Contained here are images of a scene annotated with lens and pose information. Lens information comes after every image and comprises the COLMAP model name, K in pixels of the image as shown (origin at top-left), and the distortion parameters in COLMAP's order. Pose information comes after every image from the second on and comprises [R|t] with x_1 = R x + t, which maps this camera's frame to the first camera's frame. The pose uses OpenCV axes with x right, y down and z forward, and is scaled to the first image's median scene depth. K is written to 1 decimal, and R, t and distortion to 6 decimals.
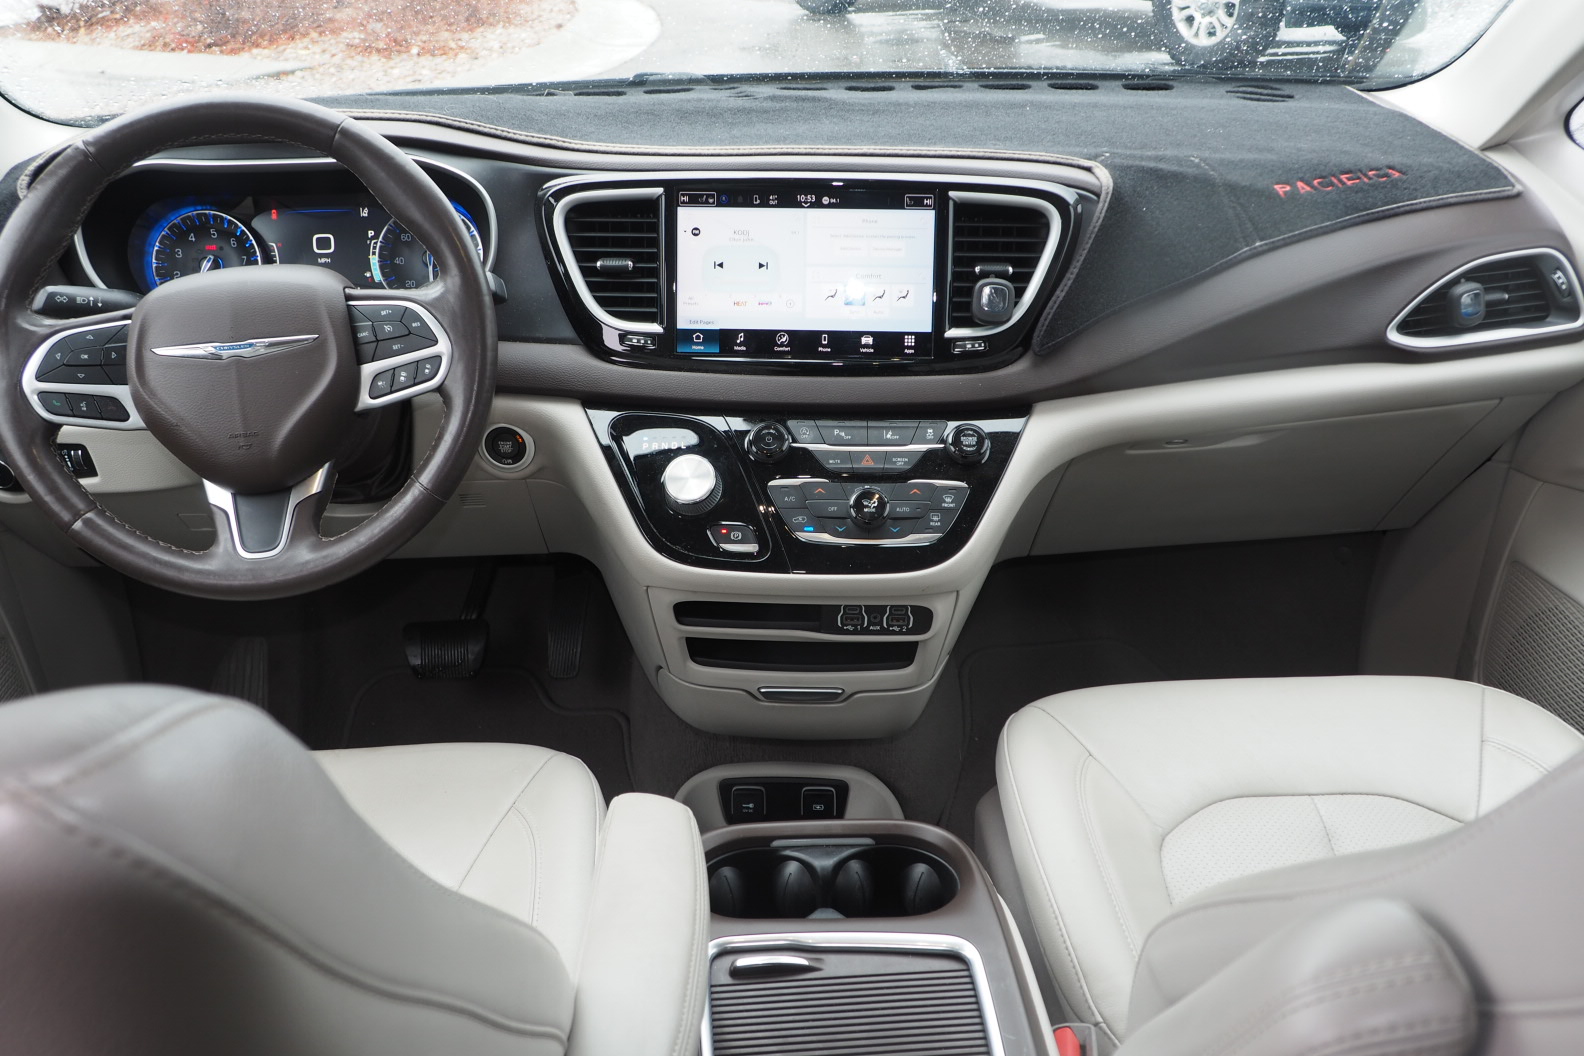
lens RADIAL K [[1417.8, 0, 791.8], [0, 1417.8, 531.6], [0, 0, 1]] dist [-0.018639, 0.022533]
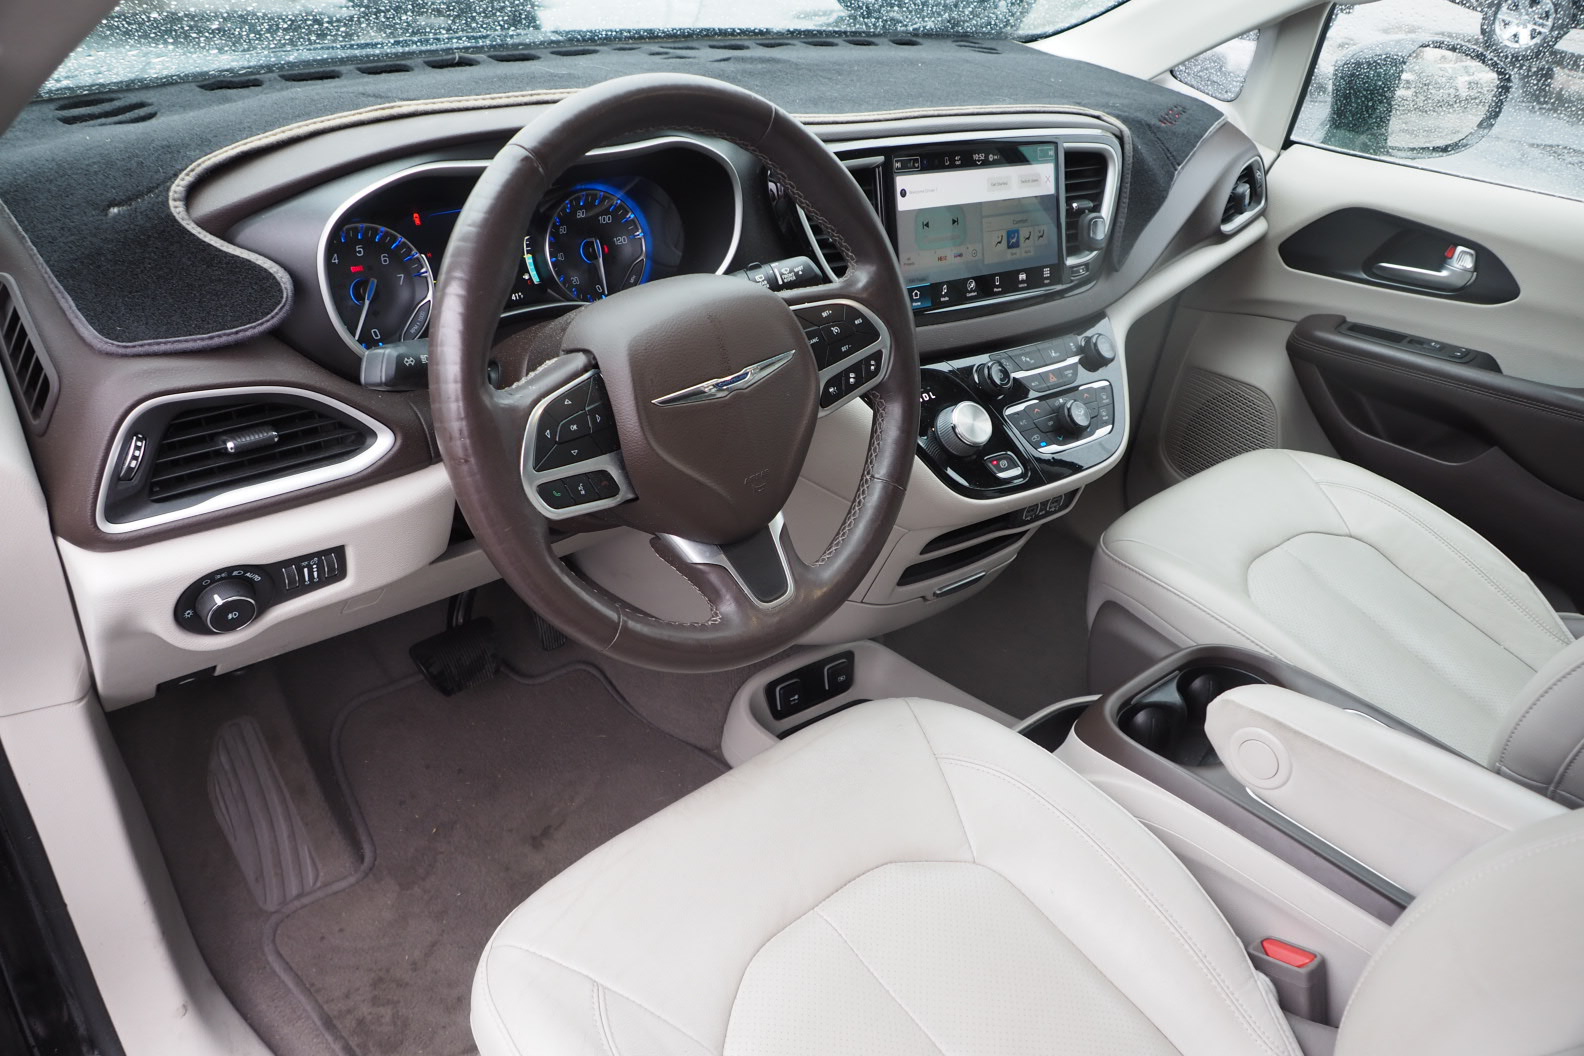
lens RADIAL K [[1113.7, 0, 778.7], [0, 1113.7, 519.6], [0, 0, 1]] dist [-0.048172, 0.001510]
pose [[0.777406, -0.258110, 0.573602, -0.681424], [0.189310, 0.965657, 0.177955, -0.142410], [-0.599835, -0.029754, 0.799571, 0.382659]]
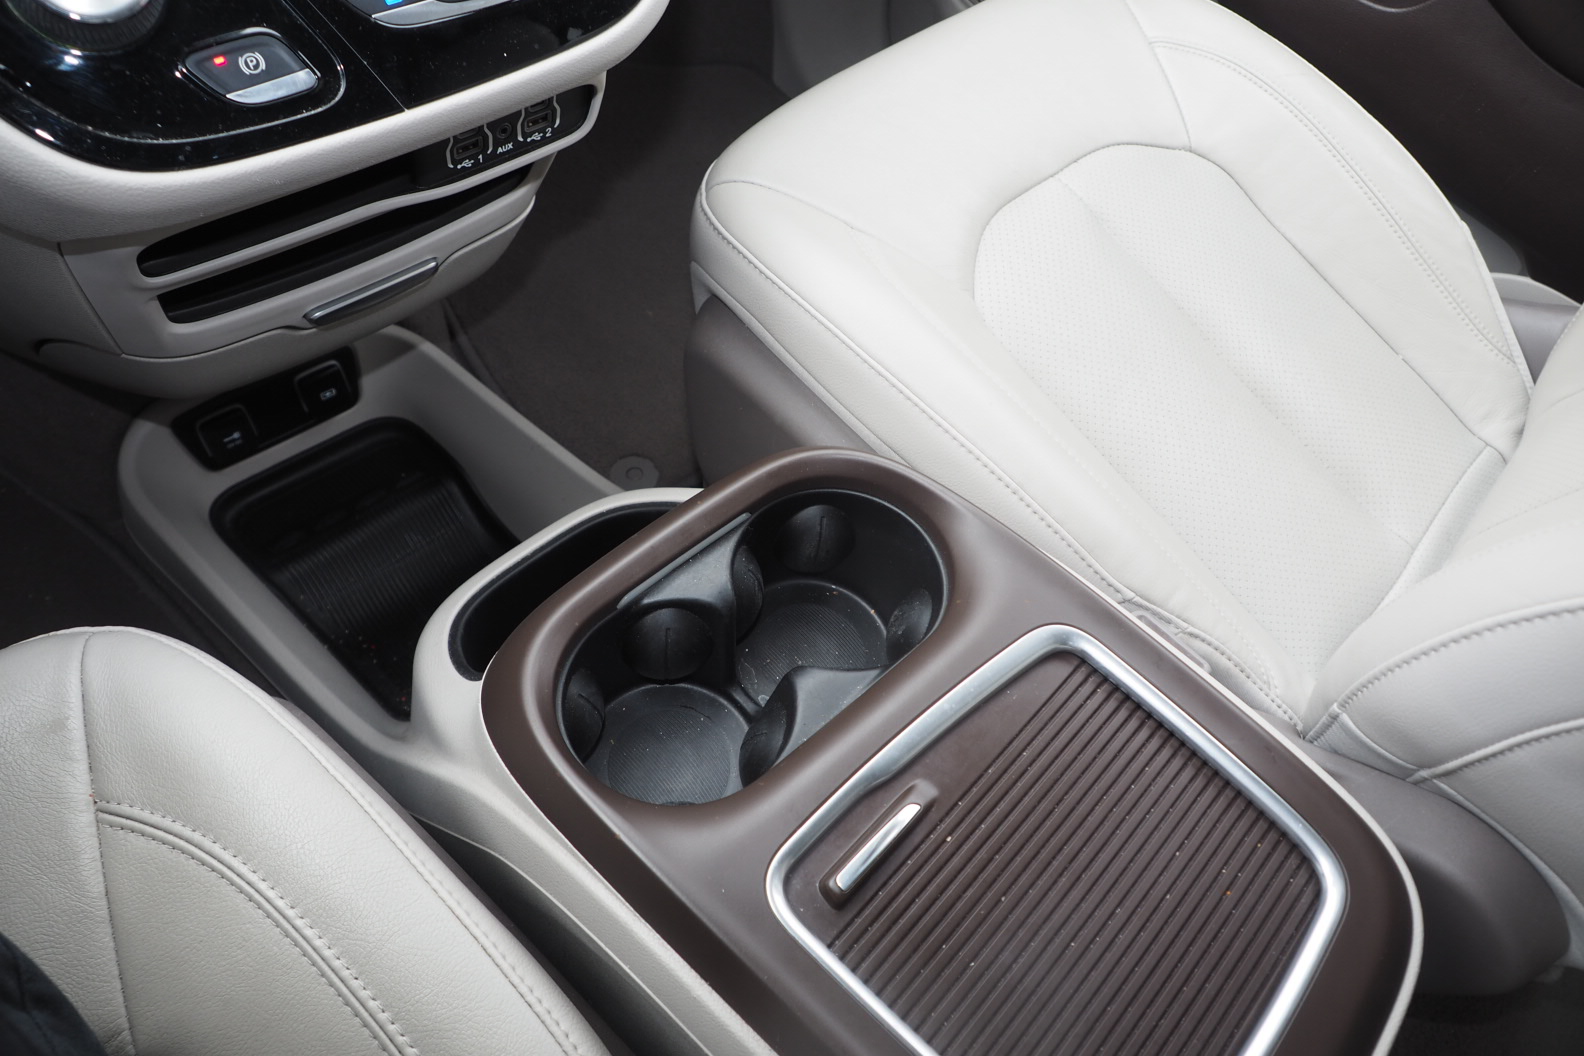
lens RADIAL K [[1113.7, 0, 793.5], [0, 1113.7, 533.0], [0, 0, 1]] dist [-0.048172, 0.001510]
pose [[0.718976, -0.504693, 0.477868, -0.148191], [0.160068, 0.789299, 0.592777, -0.053578], [-0.676352, -0.349701, 0.648272, 0.601123]]
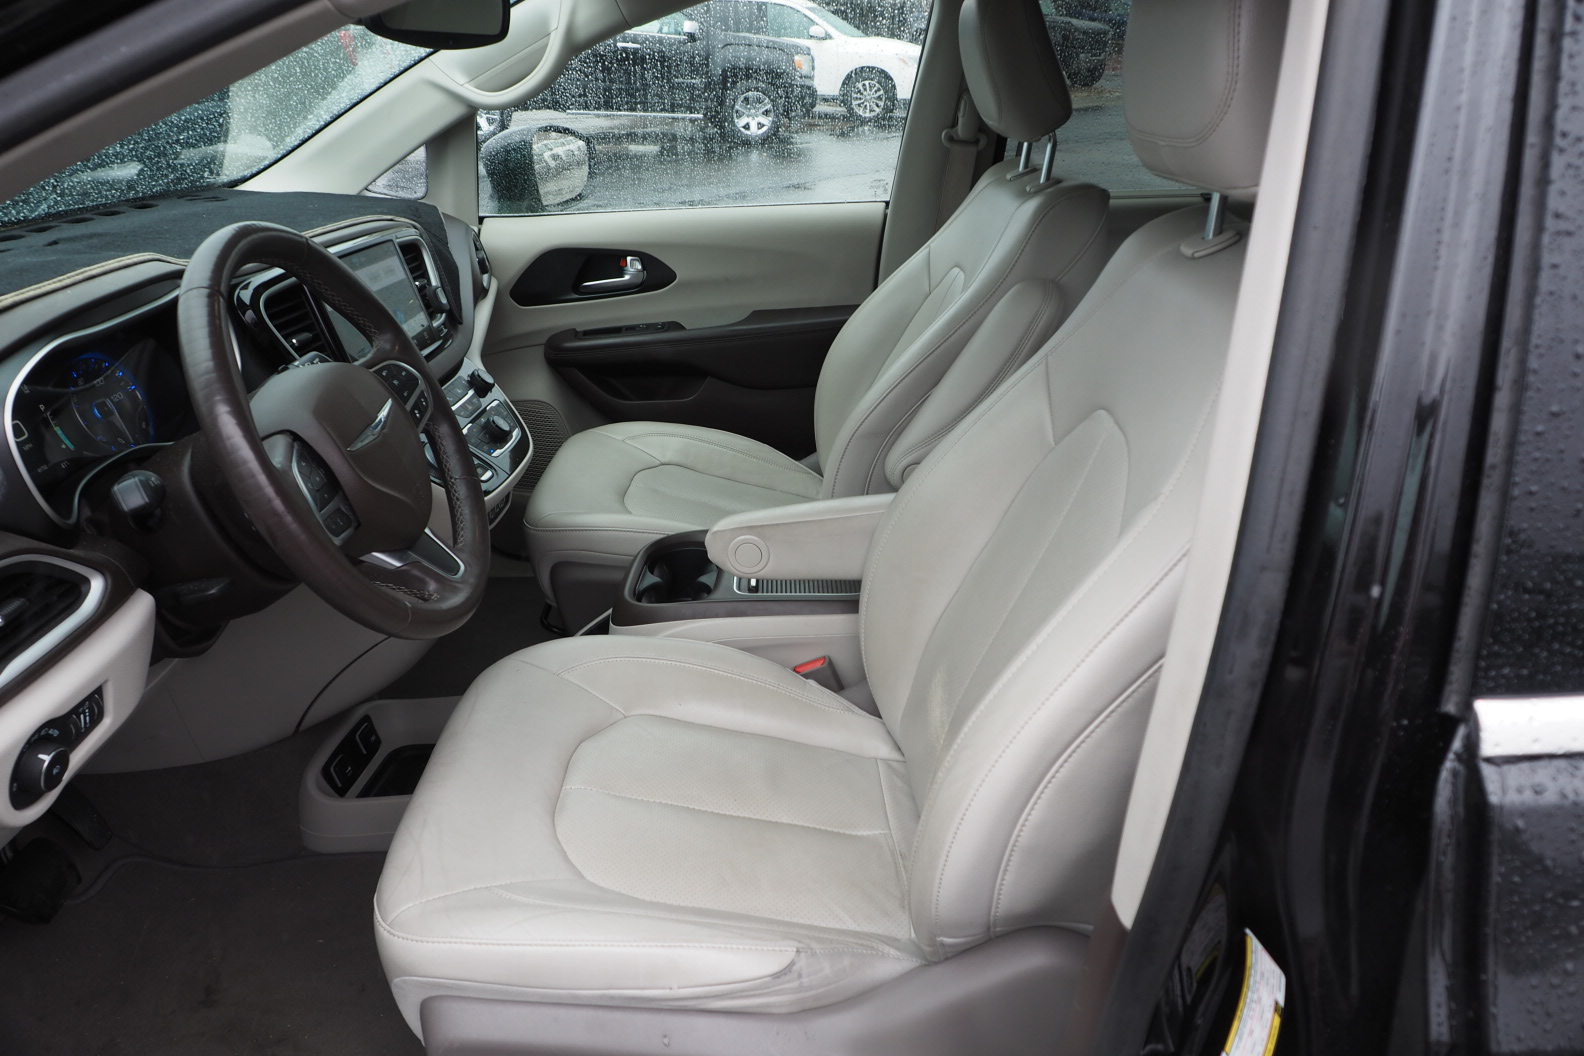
lens RADIAL K [[1113.7, 0, 799.4], [0, 1113.7, 527.4], [0, 0, 1]] dist [-0.048172, 0.001510]
pose [[0.049658, -0.389922, 0.919508, -1.083352], [0.429488, 0.839512, 0.332805, -0.185161], [-0.901706, 0.378391, 0.209155, 0.460962]]
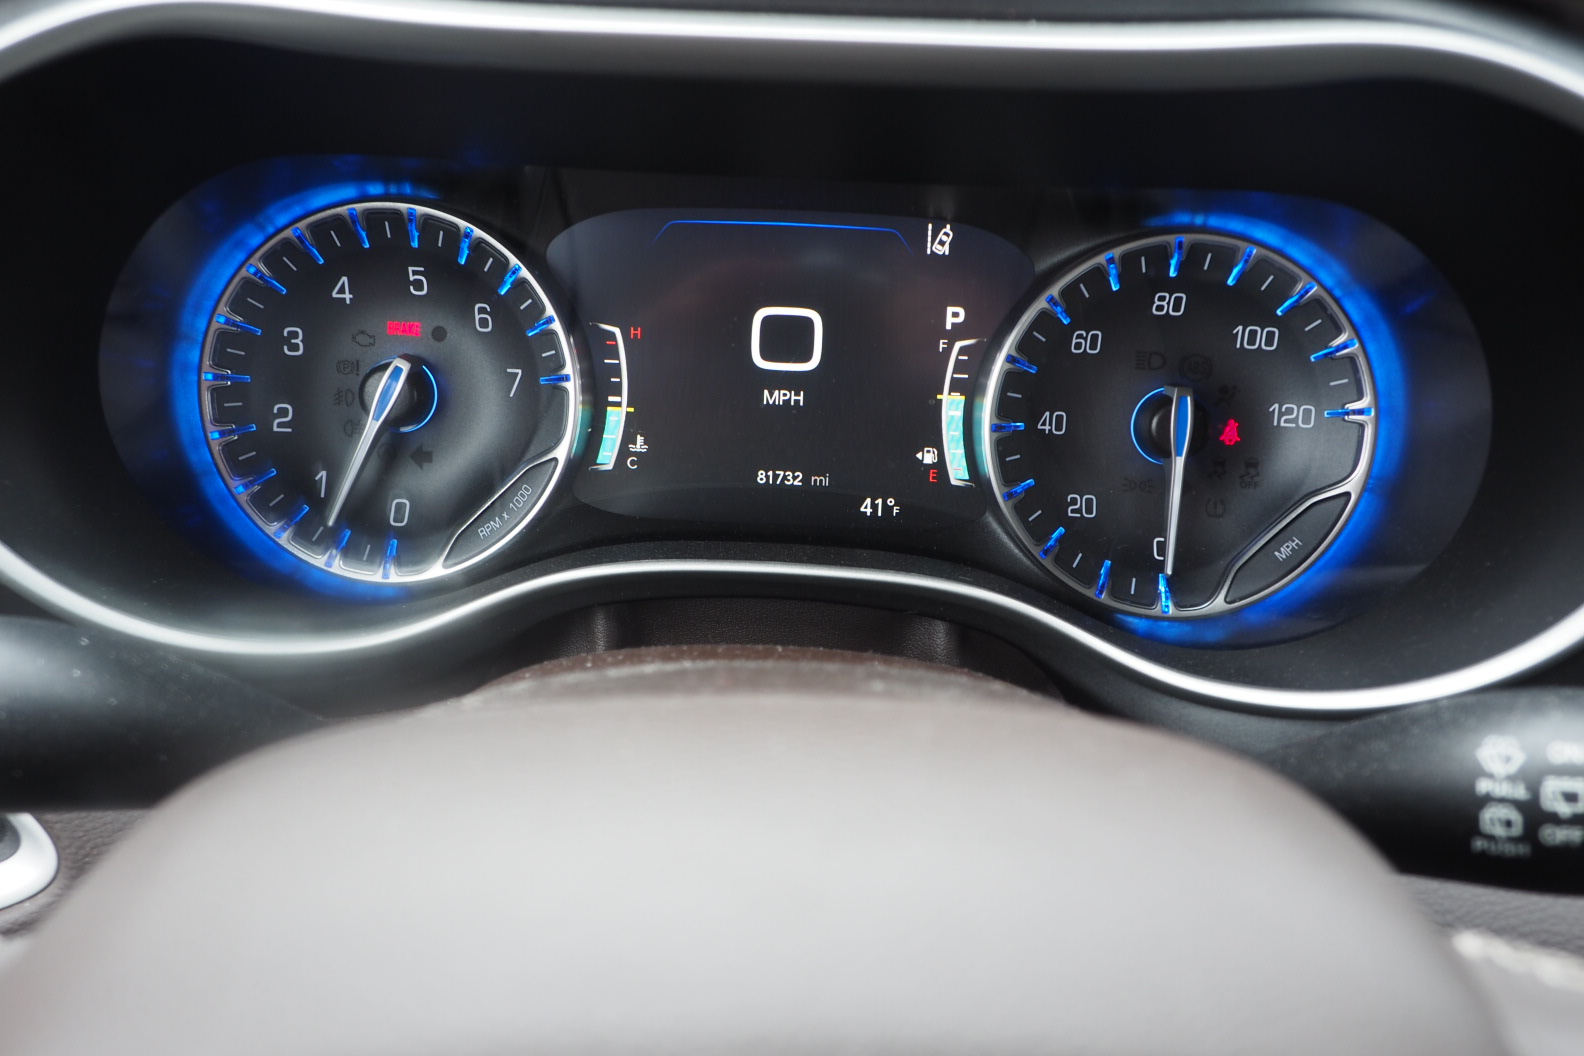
lens RADIAL K [[1473.6, 0, 786.8], [0, 1473.6, 492.2], [0, 0, 1]] dist [-0.010191, 0.000000]
pose [[0.992931, 0.084846, -0.083000, -0.335608], [-0.084052, 0.996376, 0.013009, -0.195225], [0.083803, -0.005941, 0.996465, 0.776577]]
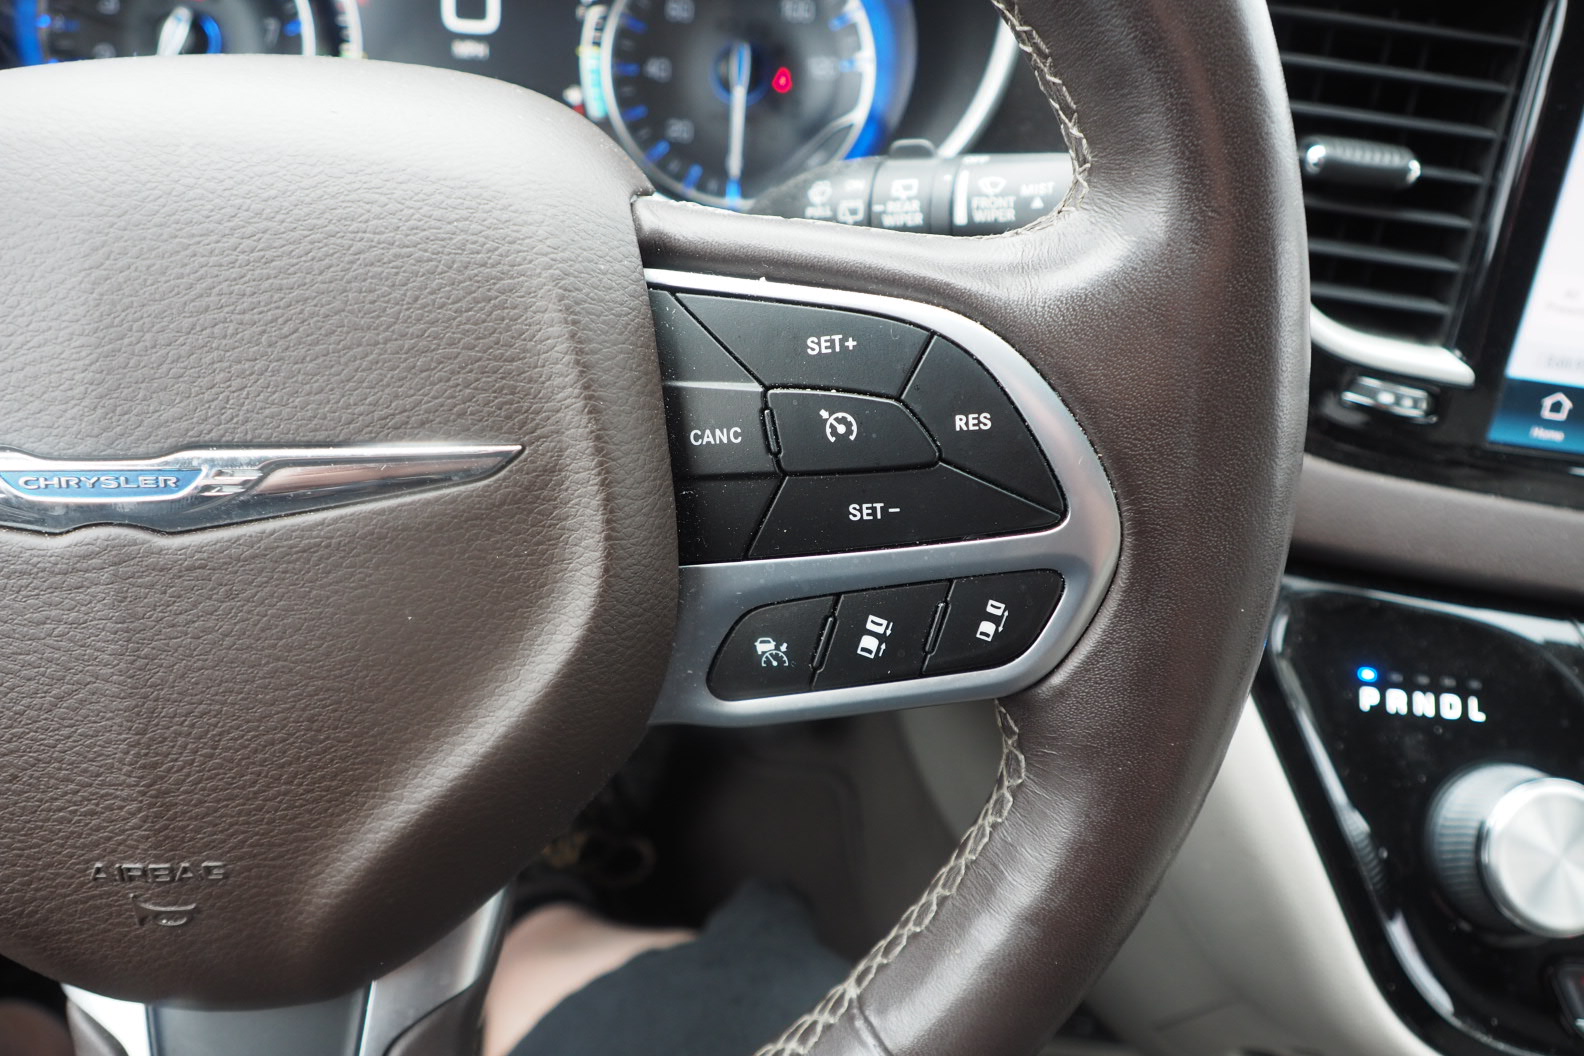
lens RADIAL K [[1113.7, 0, 779.4], [0, 1113.7, 518.3], [0, 0, 1]] dist [-0.048172, 0.001510]
pose [[0.995152, 0.094646, 0.026714, -0.263739], [-0.097991, 0.977289, 0.187892, -0.142394], [-0.008324, -0.189599, 0.981826, 0.737154]]
